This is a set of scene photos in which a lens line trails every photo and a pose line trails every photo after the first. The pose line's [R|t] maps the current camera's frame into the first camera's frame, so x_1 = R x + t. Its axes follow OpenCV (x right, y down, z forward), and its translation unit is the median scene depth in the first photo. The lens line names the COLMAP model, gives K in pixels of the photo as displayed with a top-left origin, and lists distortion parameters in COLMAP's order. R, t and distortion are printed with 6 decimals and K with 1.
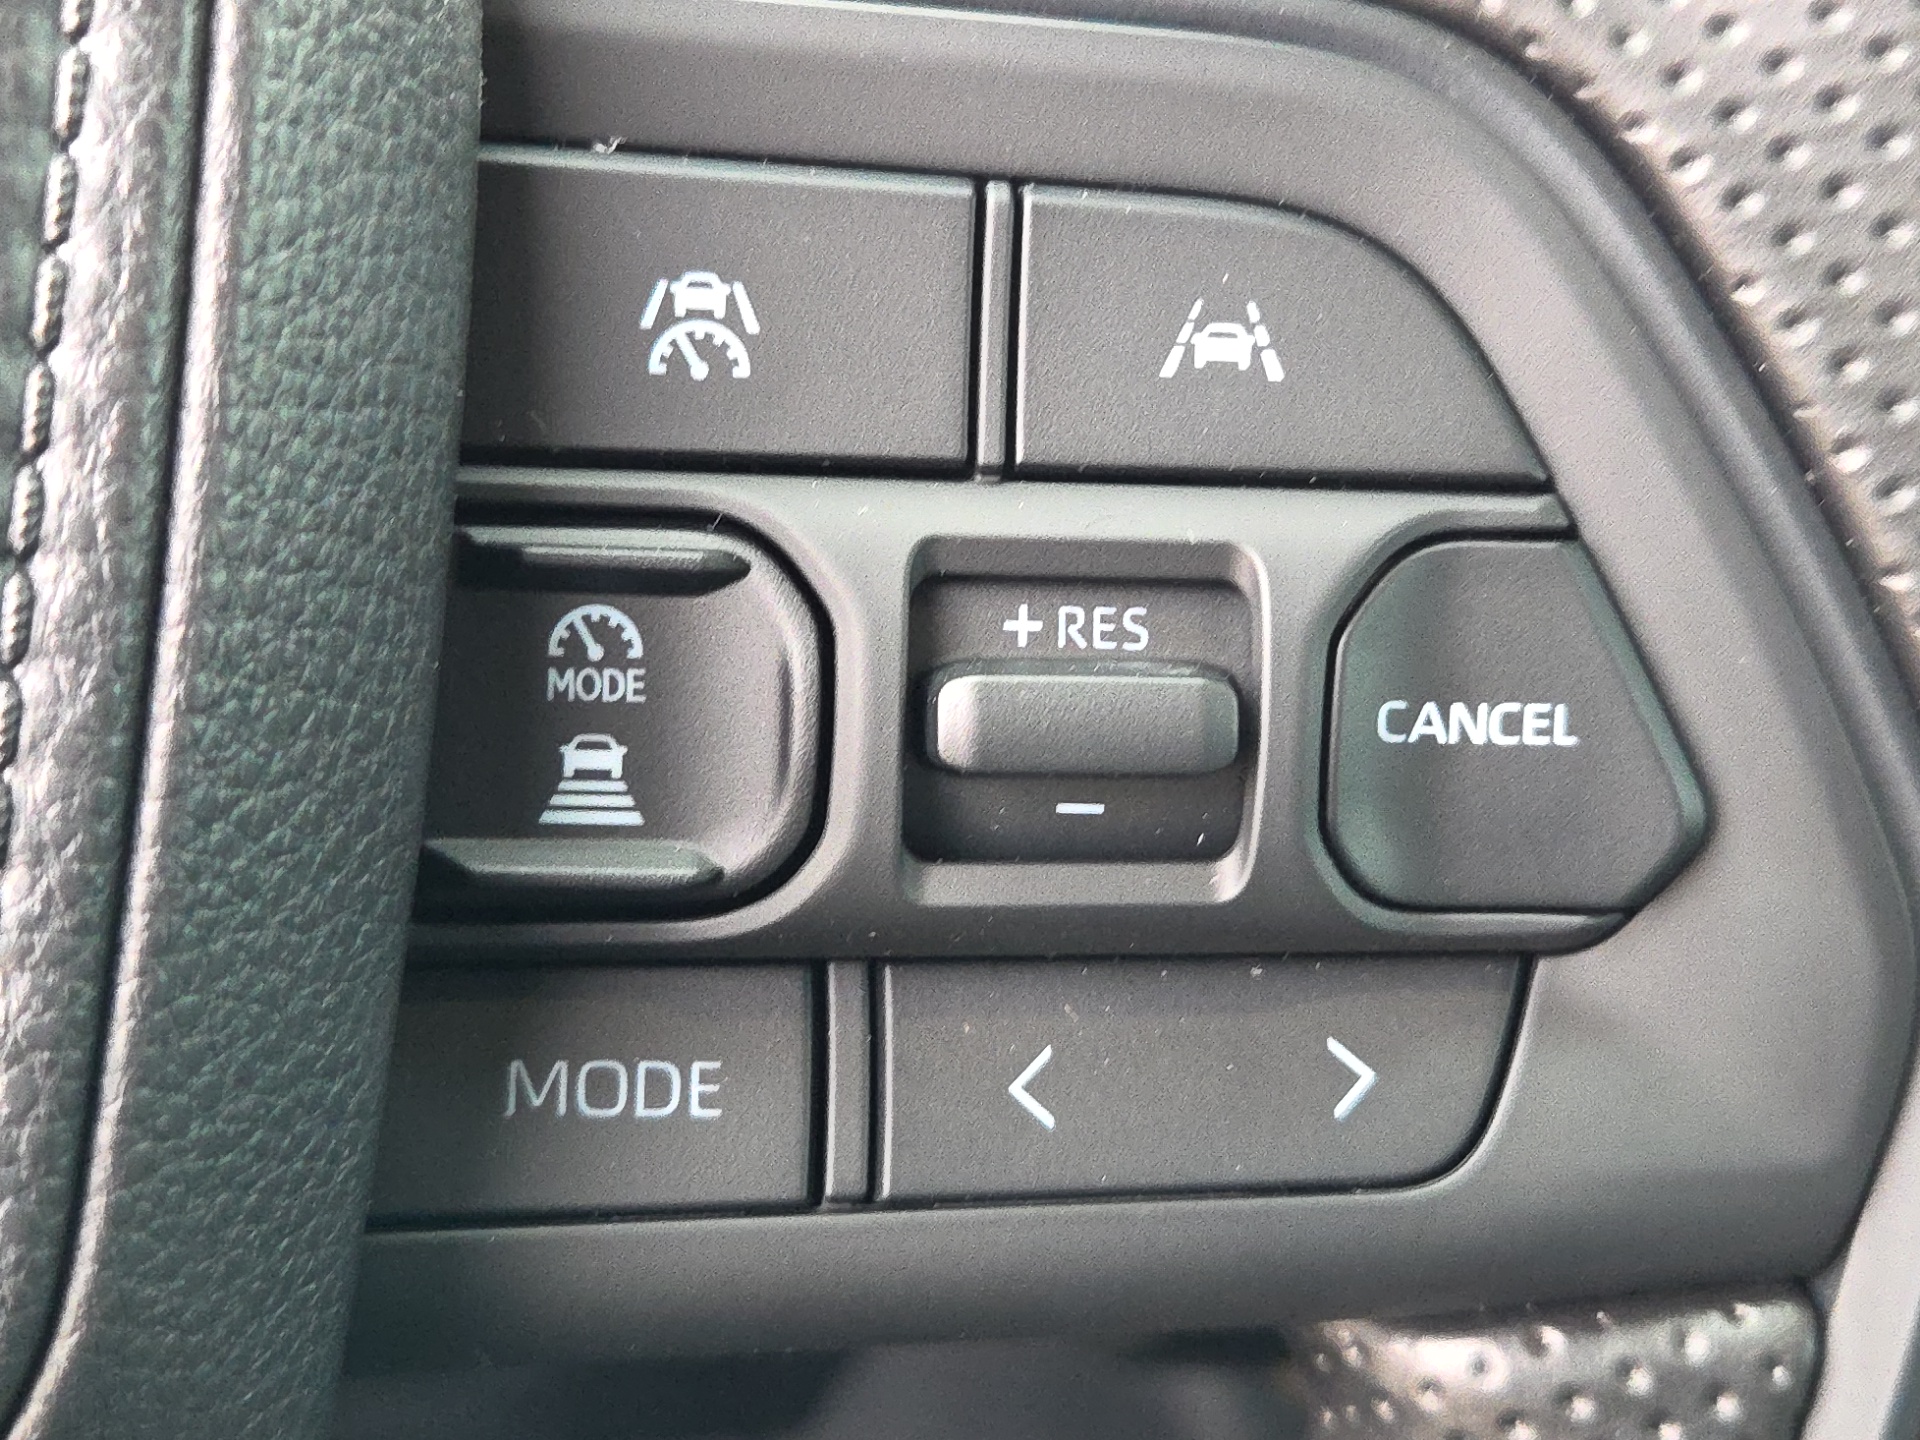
lens RADIAL K [[2680.1, 0, 965.6], [0, 2680.1, 696.5], [0, 0, 1]] dist [0.136780, -0.359347]
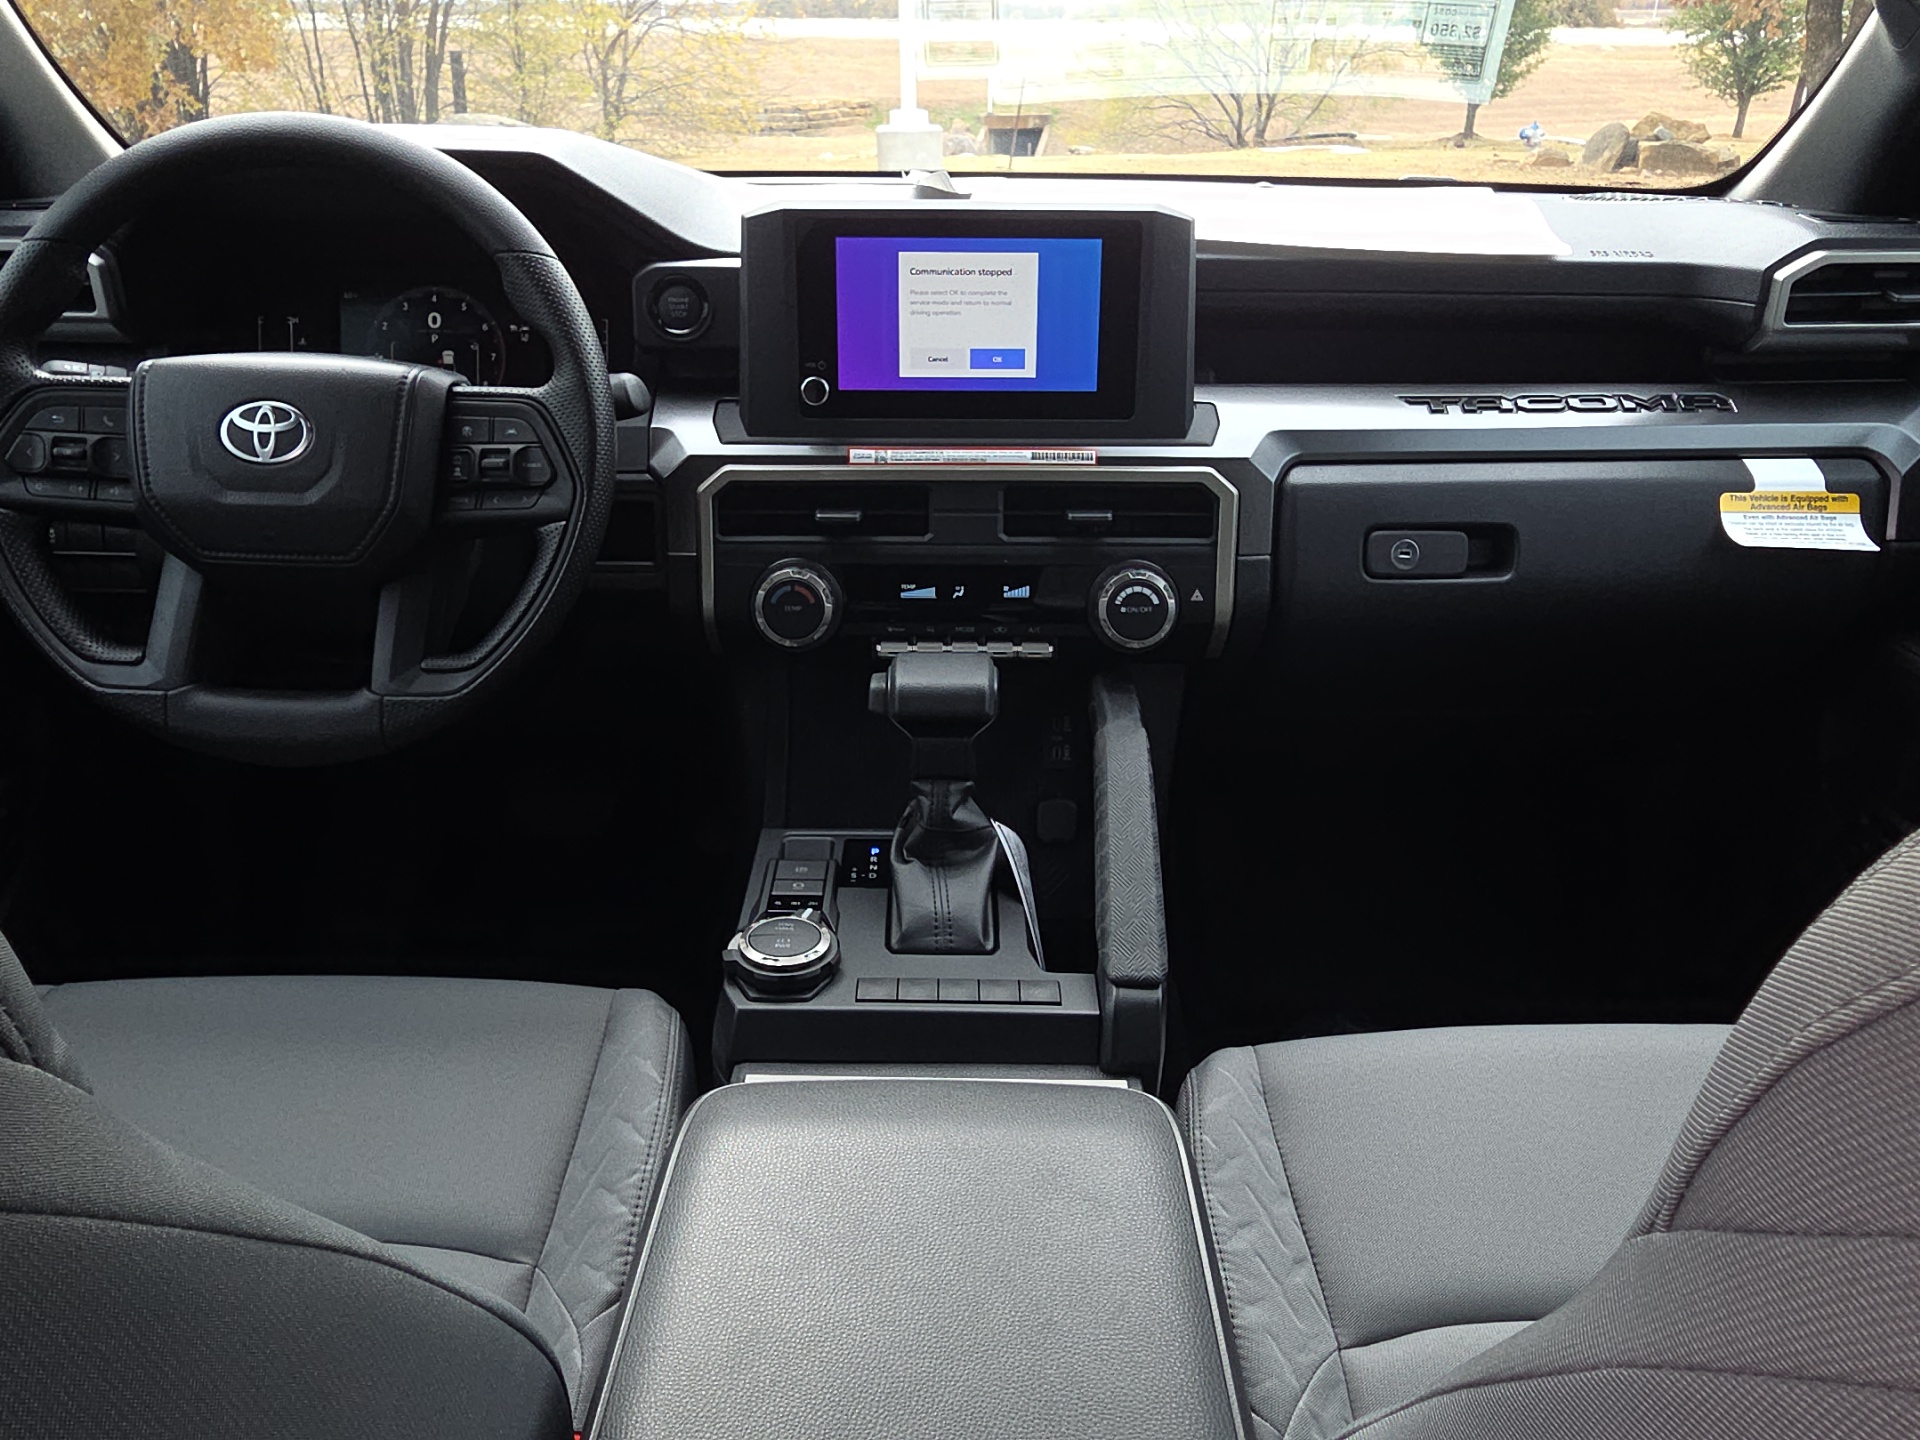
lens RADIAL K [[1448.3, 0, 950.9], [0, 1448.3, 708.9], [0, 0, 1]] dist [0.002109, 0.009413]
pose [[0.953552, 0.003884, -0.301204, 3.632430], [-0.014268, 0.999377, -0.032281, 1.181444], [0.300891, 0.035079, 0.953013, -4.091671]]
